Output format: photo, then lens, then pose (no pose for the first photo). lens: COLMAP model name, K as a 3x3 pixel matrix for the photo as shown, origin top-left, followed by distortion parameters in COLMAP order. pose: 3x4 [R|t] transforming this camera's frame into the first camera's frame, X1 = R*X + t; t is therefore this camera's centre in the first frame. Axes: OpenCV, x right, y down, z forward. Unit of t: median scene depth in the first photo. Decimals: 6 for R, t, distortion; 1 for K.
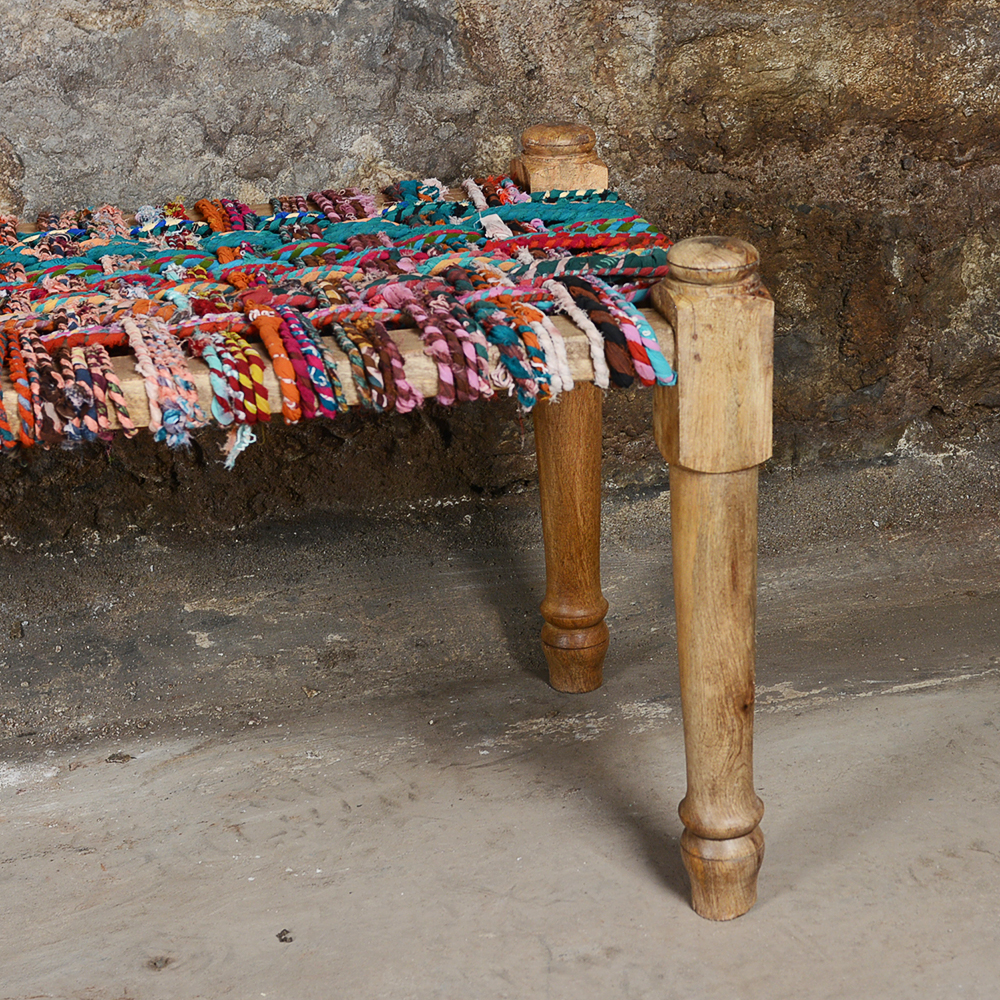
lens RADIAL K [[2188.6, 0, 626.0], [0, 2188.6, 498.2], [0, 0, 1]] dist [-0.025640, -0.057184]
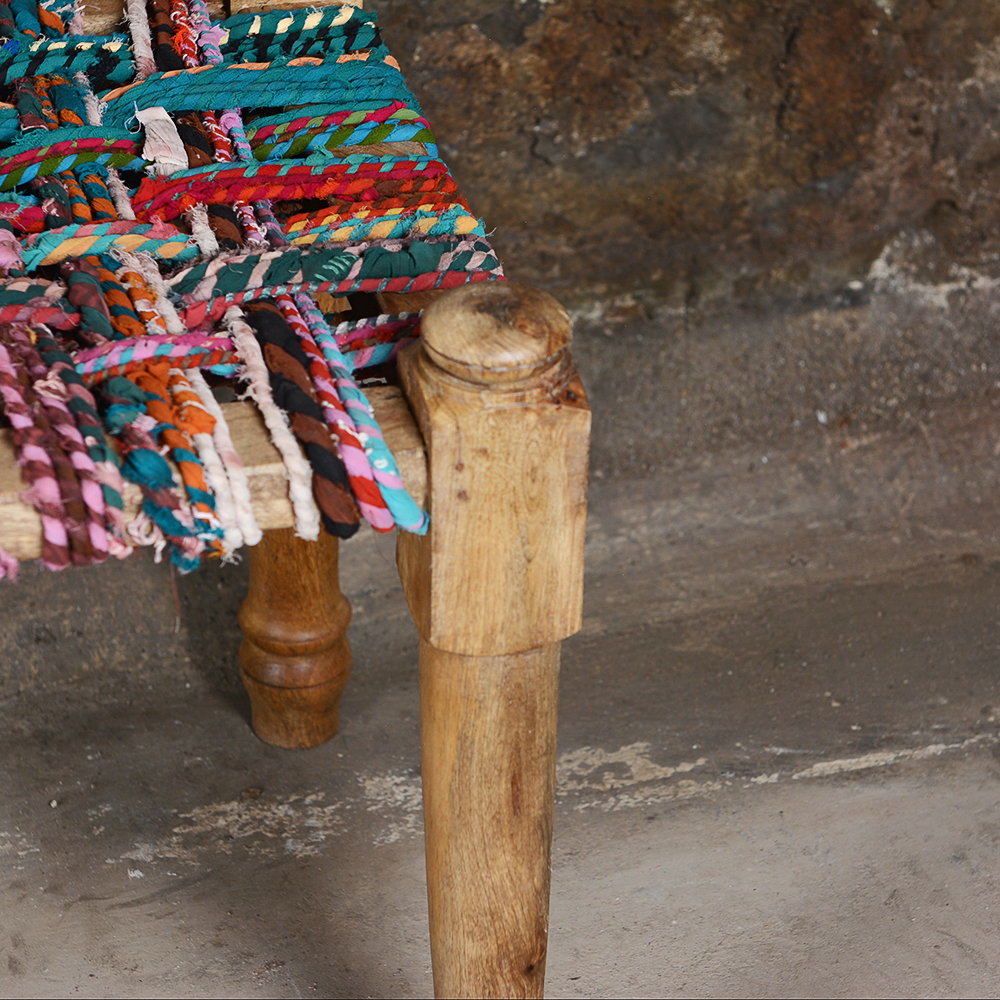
lens RADIAL K [[4055.4, 0, 437.5], [0, 4055.4, 501.2], [0, 0, 1]] dist [0.103992, 1.466913]
pose [[0.998993, 0.042693, -0.013810, 0.038264], [-0.038700, 0.975545, 0.216364, -0.288167], [0.022710, -0.215612, 0.976215, -0.114628]]
